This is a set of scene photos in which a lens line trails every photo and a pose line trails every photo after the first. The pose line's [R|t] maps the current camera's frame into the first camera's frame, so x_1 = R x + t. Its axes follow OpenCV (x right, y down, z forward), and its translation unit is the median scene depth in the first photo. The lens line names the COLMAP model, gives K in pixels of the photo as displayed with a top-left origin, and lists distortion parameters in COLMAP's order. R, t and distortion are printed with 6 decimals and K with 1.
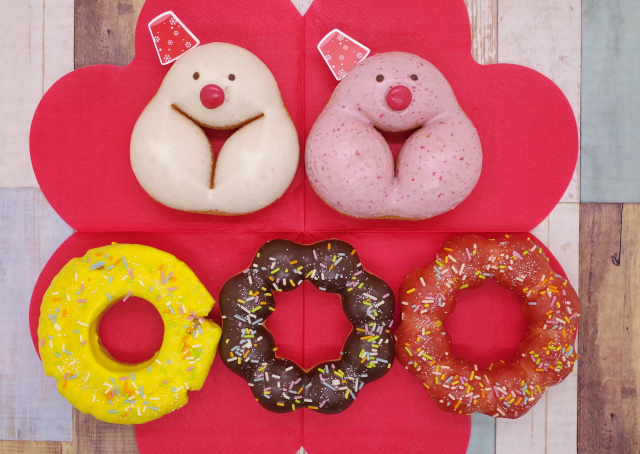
lens RADIAL K [[639.5, 0, 320.0], [0, 639.5, 227.0], [0, 0, 1]] dist [-0.012117, -0.004026]
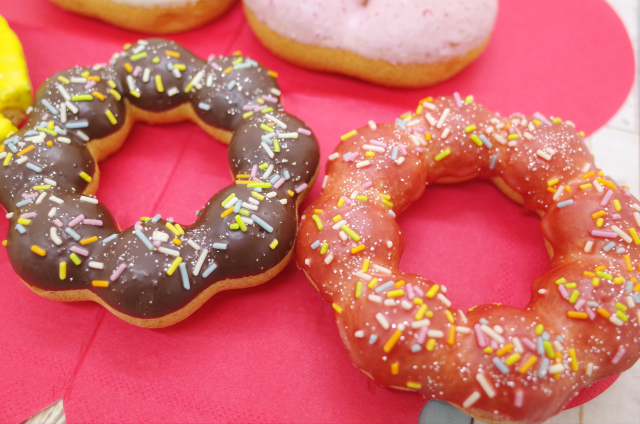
lens RADIAL K [[533.9, 0, 320.0], [0, 533.9, 212.0], [0, 0, 1]] dist [-0.022801, 0.006534]
pose [[0.968672, 0.225409, -0.104236, 0.183408], [-0.247978, 0.855183, -0.455159, 0.382311], [-0.013456, 0.466748, 0.884288, 0.617495]]
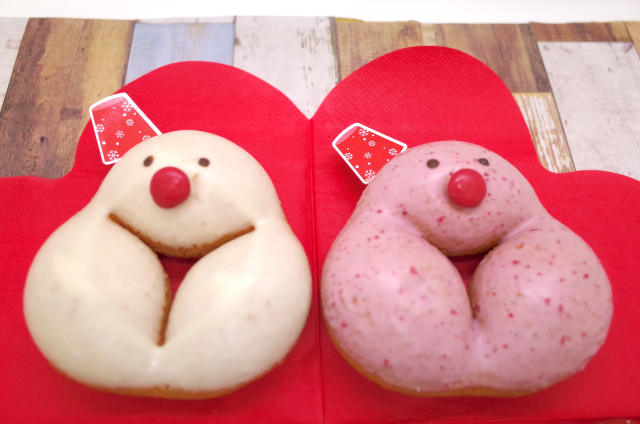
lens RADIAL K [[533.9, 0, 320.0], [0, 533.9, 212.0], [0, 0, 1]] dist [-0.022801, 0.006534]
pose [[0.999239, -0.030533, 0.024280, -0.035655], [0.038109, 0.897035, -0.440313, 0.046929], [-0.008336, 0.440903, 0.897516, 0.521536]]
